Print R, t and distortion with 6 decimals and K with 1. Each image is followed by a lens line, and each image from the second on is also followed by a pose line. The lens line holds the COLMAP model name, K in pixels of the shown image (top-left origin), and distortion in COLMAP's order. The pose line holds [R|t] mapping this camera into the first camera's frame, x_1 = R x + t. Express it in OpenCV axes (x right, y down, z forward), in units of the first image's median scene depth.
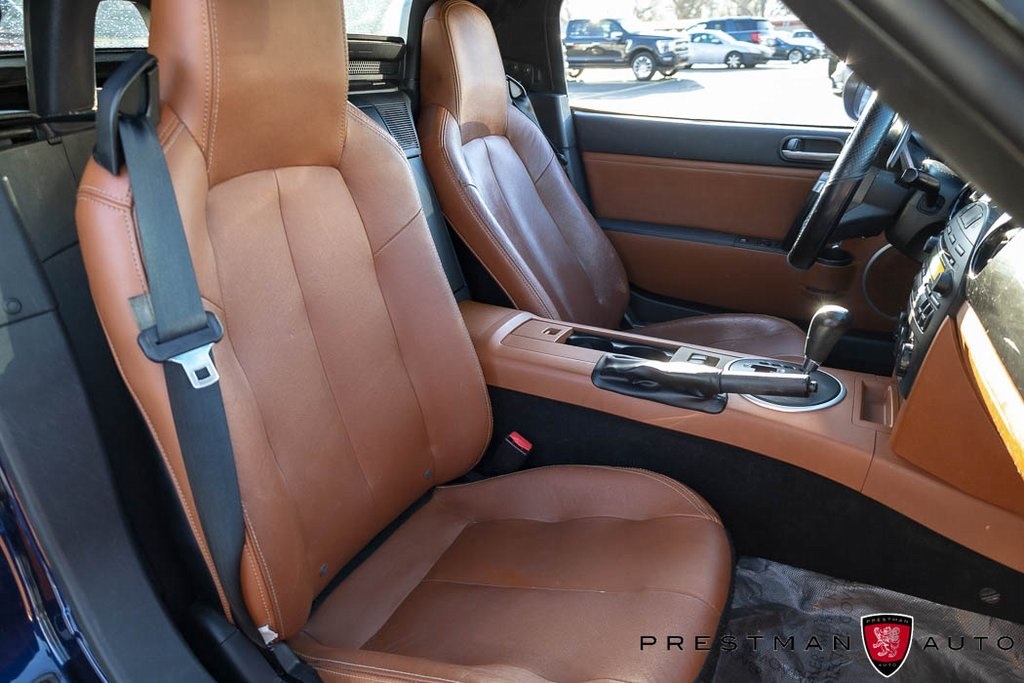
lens RADIAL K [[658.4, 0, 516.1], [0, 658.4, 338.8], [0, 0, 1]] dist [0.002438, 0.001149]
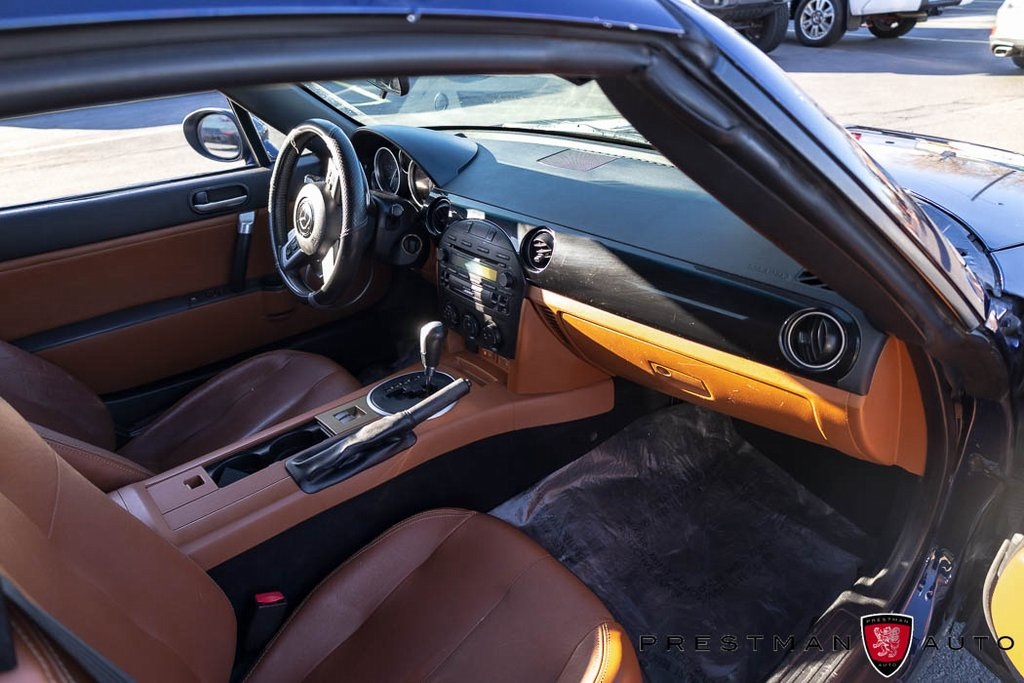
lens RADIAL K [[658.4, 0, 512.8], [0, 658.4, 346.1], [0, 0, 1]] dist [0.002438, 0.001149]
pose [[0.387429, -0.446502, 0.806557, -0.450910], [0.404949, 0.868388, 0.286215, -0.275678], [-0.828200, 0.215726, 0.517249, 0.181842]]
